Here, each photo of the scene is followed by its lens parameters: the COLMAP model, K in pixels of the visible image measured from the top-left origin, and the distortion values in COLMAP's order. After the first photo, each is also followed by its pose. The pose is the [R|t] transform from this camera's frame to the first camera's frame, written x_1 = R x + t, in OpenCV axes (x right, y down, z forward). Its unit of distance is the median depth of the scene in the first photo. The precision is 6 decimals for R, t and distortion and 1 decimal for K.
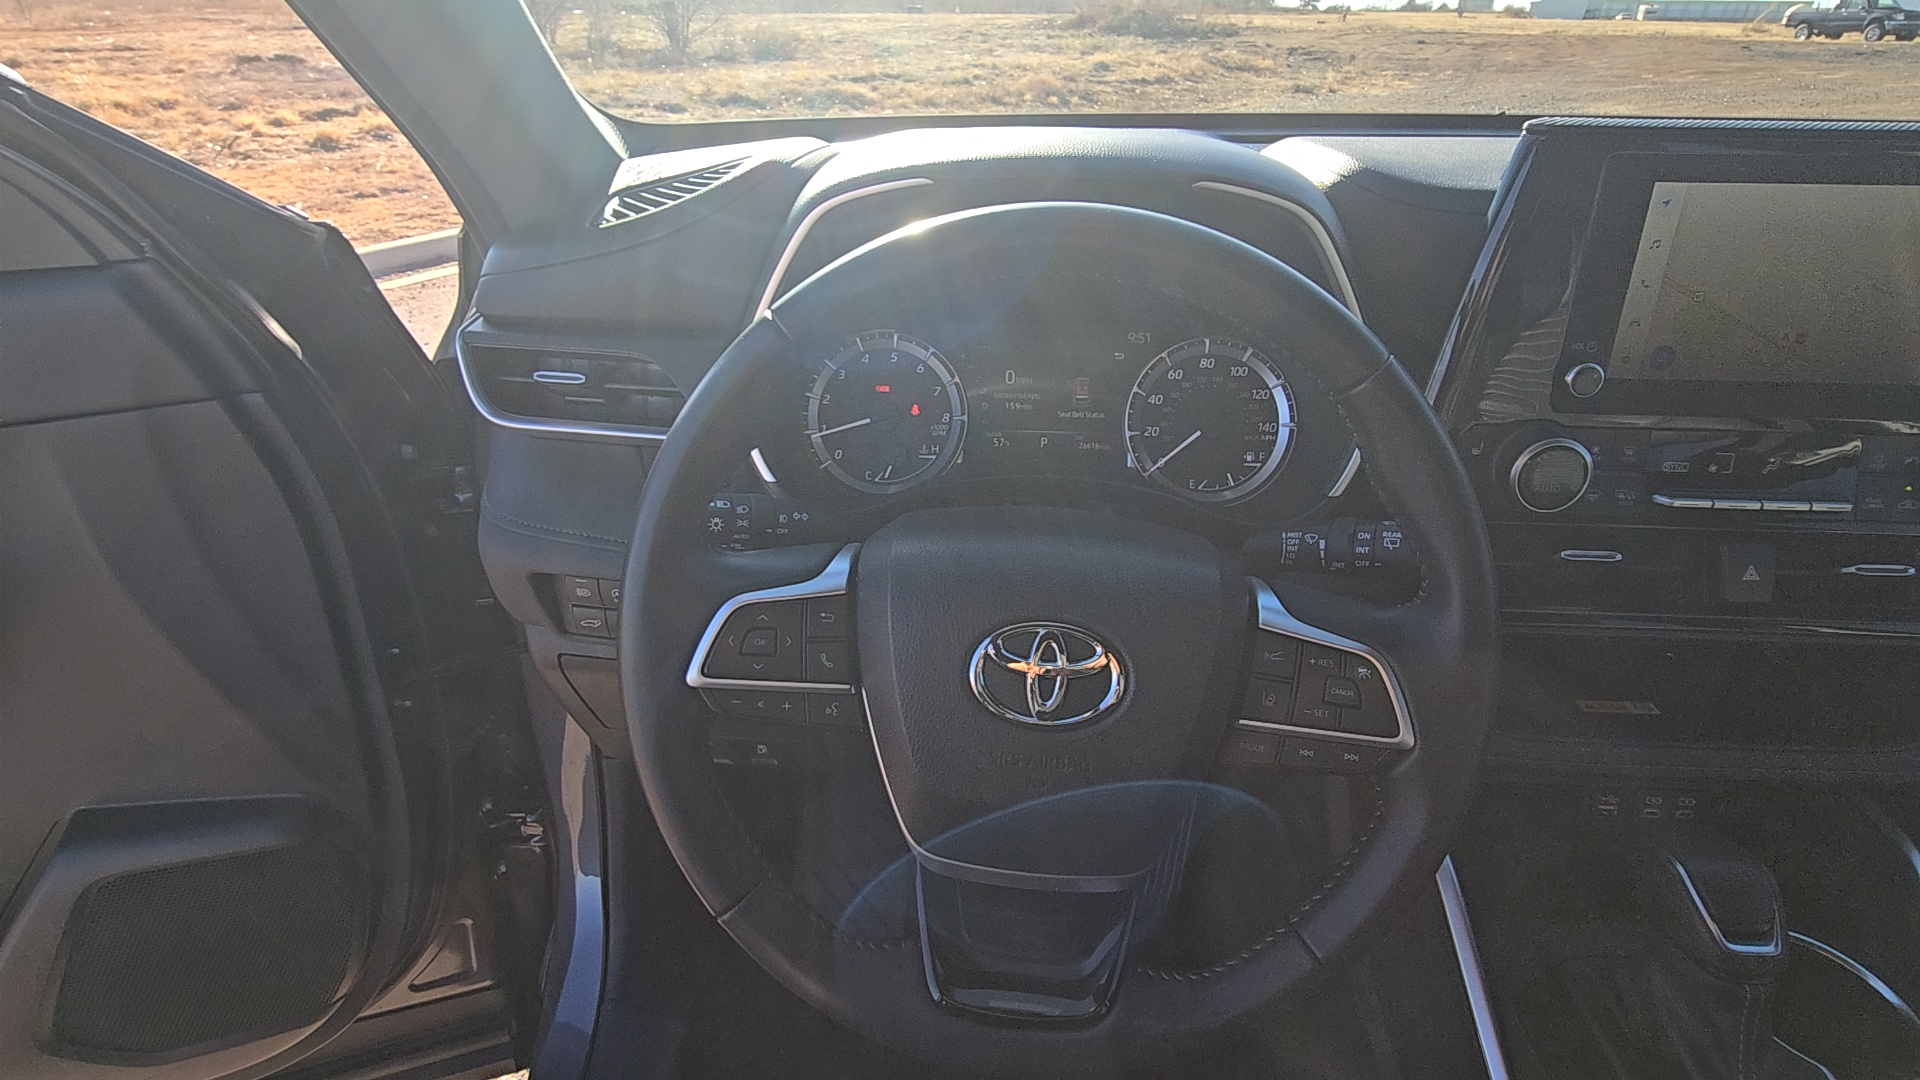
lens RADIAL K [[964.1, 0, 980.1], [0, 964.1, 543.5], [0, 0, 1]] dist [-0.000025, 0.000093]
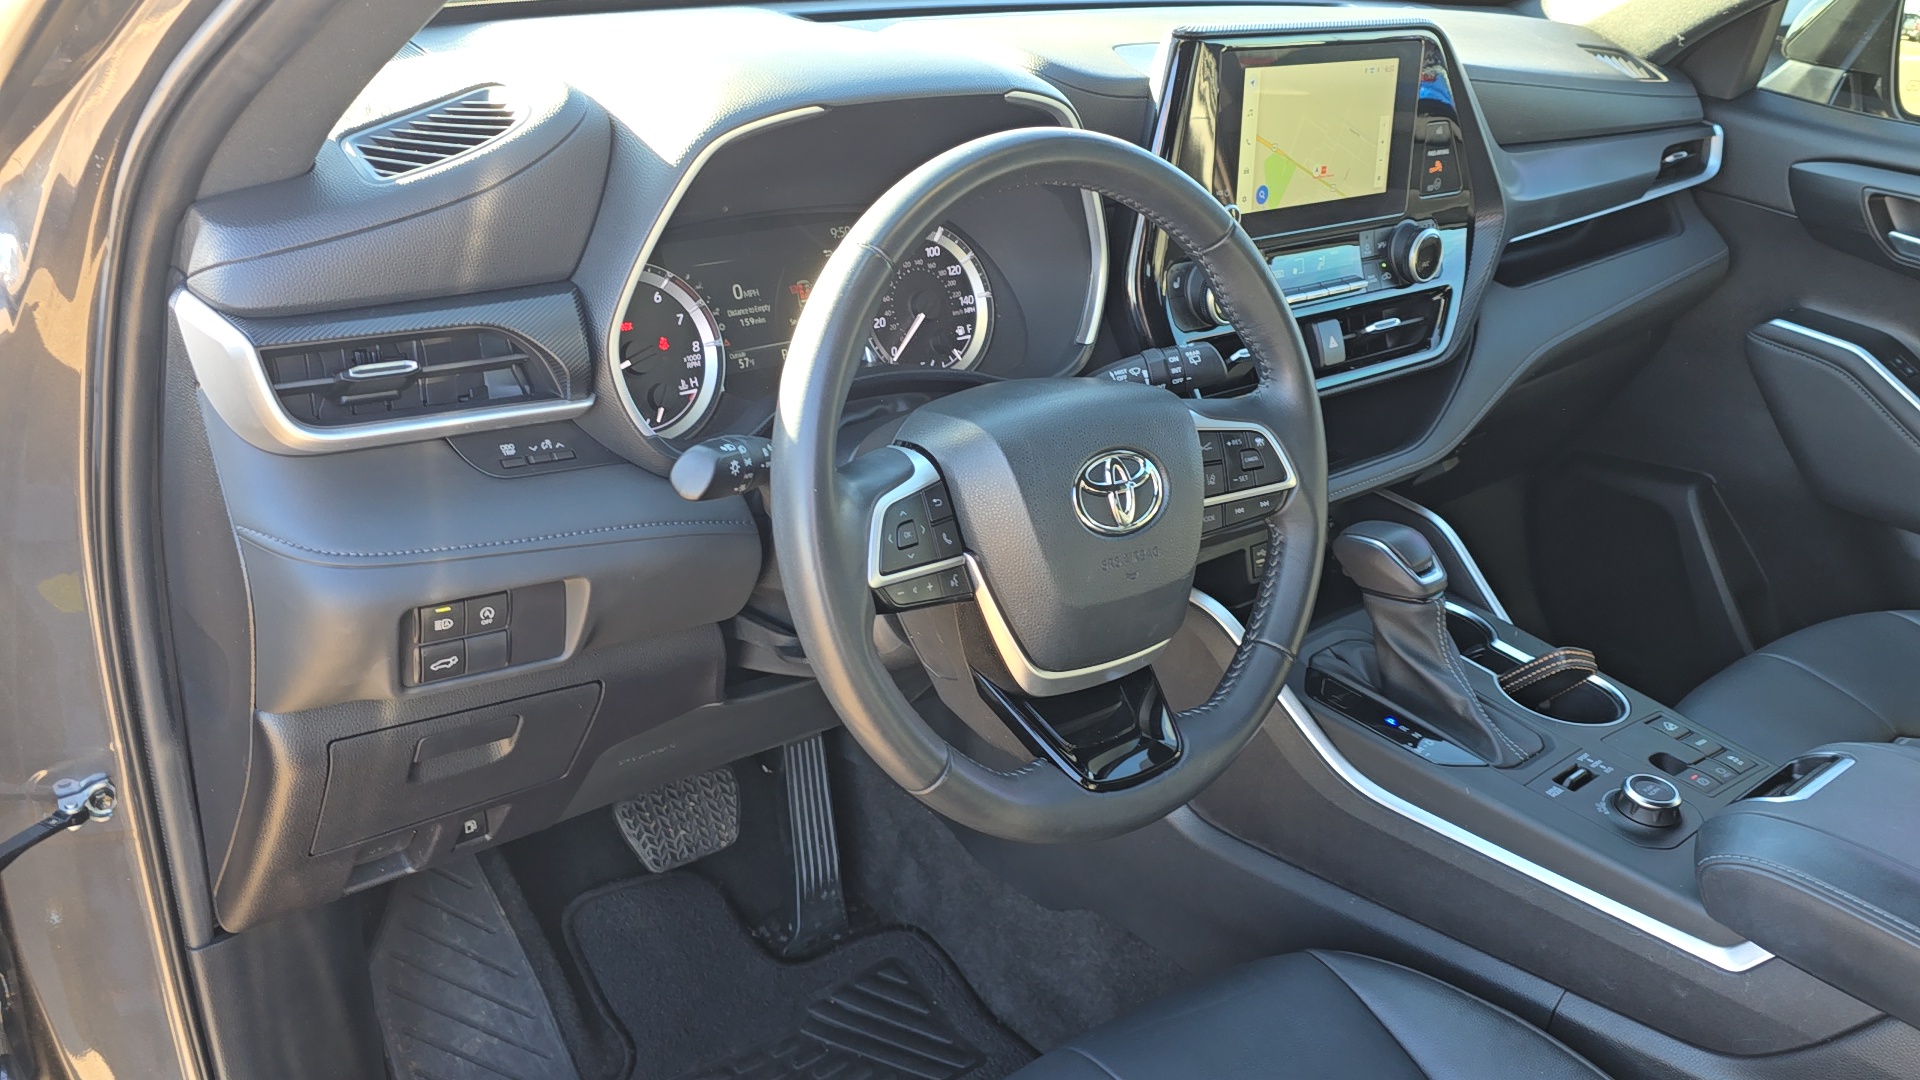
lens RADIAL K [[1585.7, 0, 957.1], [0, 1585.7, 539.9], [0, 0, 1]] dist [-0.020073, 0.020720]
pose [[0.733843, -0.250528, 0.631435, -0.870479], [0.251614, 0.963642, 0.089912, -0.027979], [-0.631003, 0.092897, 0.770199, -0.295379]]
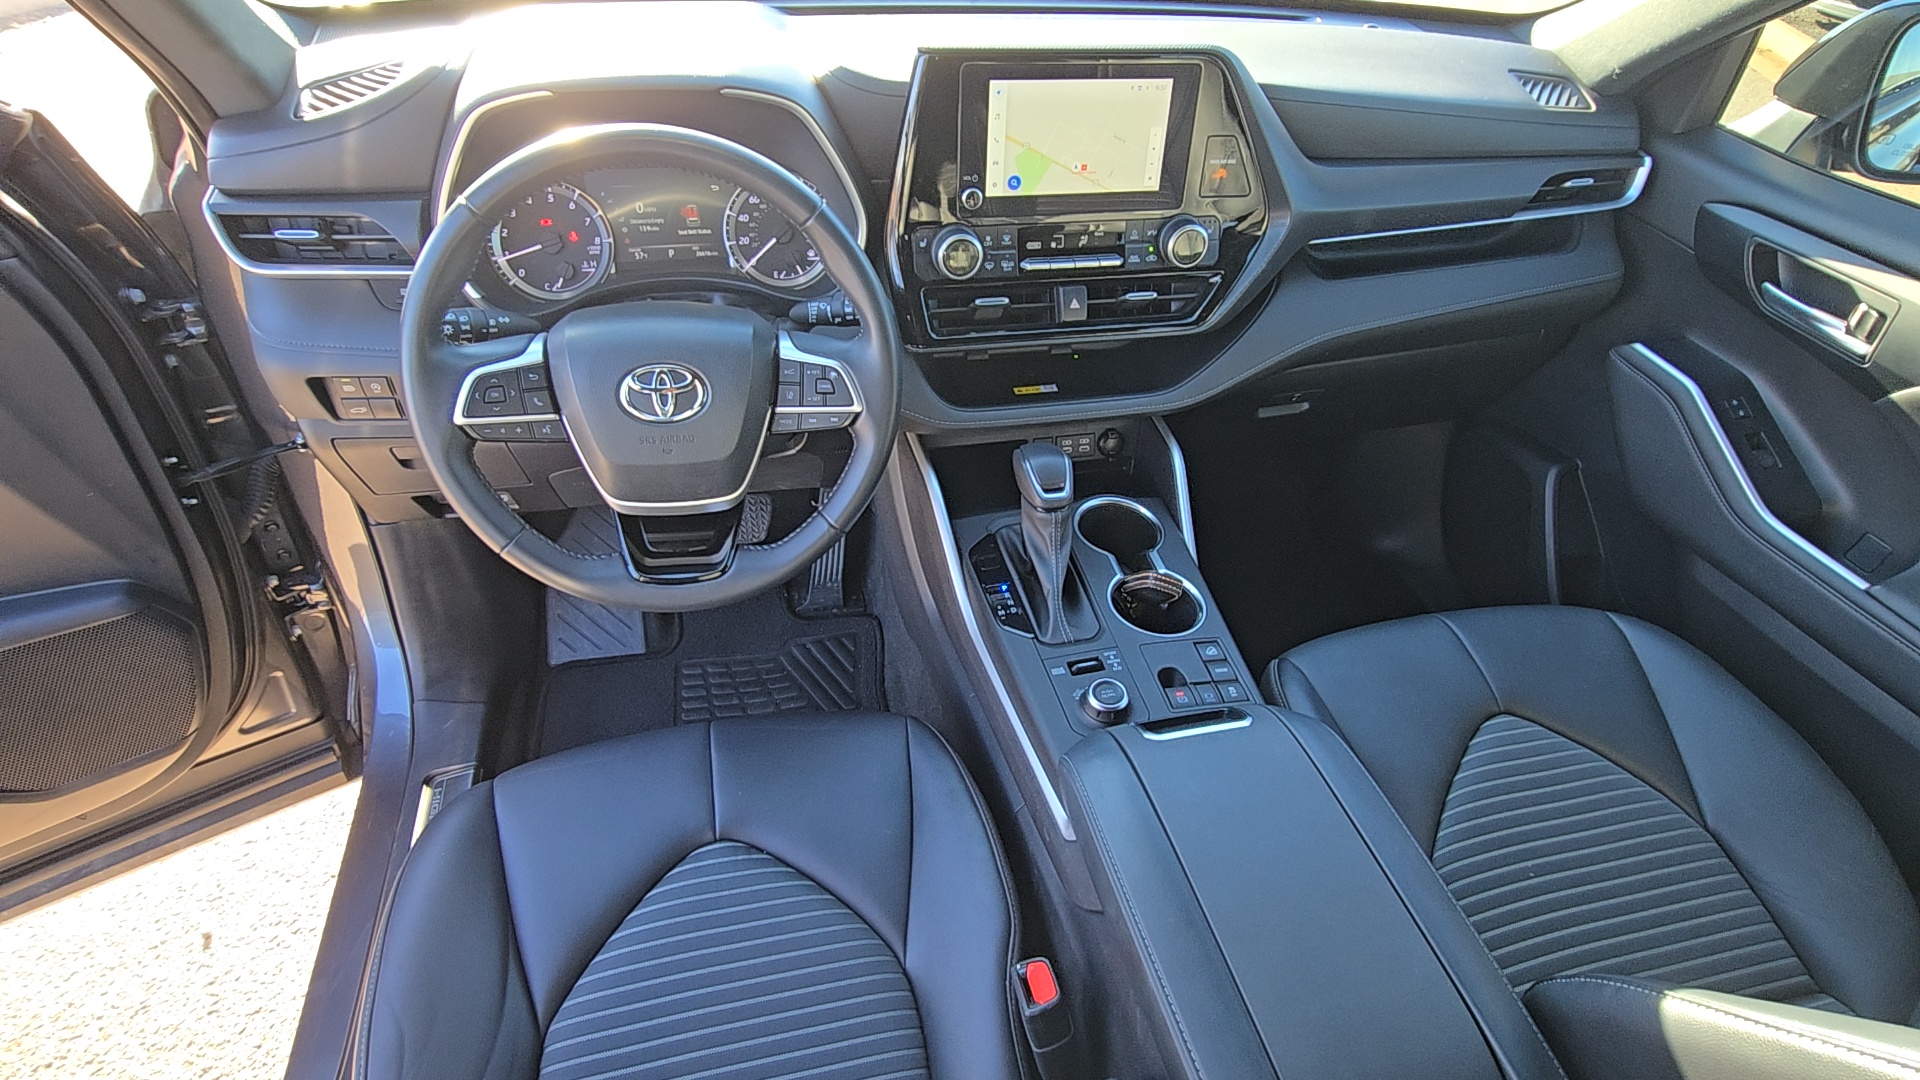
lens RADIAL K [[964.1, 0, 969.5], [0, 964.1, 537.5], [0, 0, 1]] dist [-0.000025, 0.000093]
pose [[0.960205, -0.145160, 0.238610, 0.091971], [0.089836, 0.969448, 0.228255, 0.020104], [-0.264453, -0.197736, 0.943909, -0.598739]]
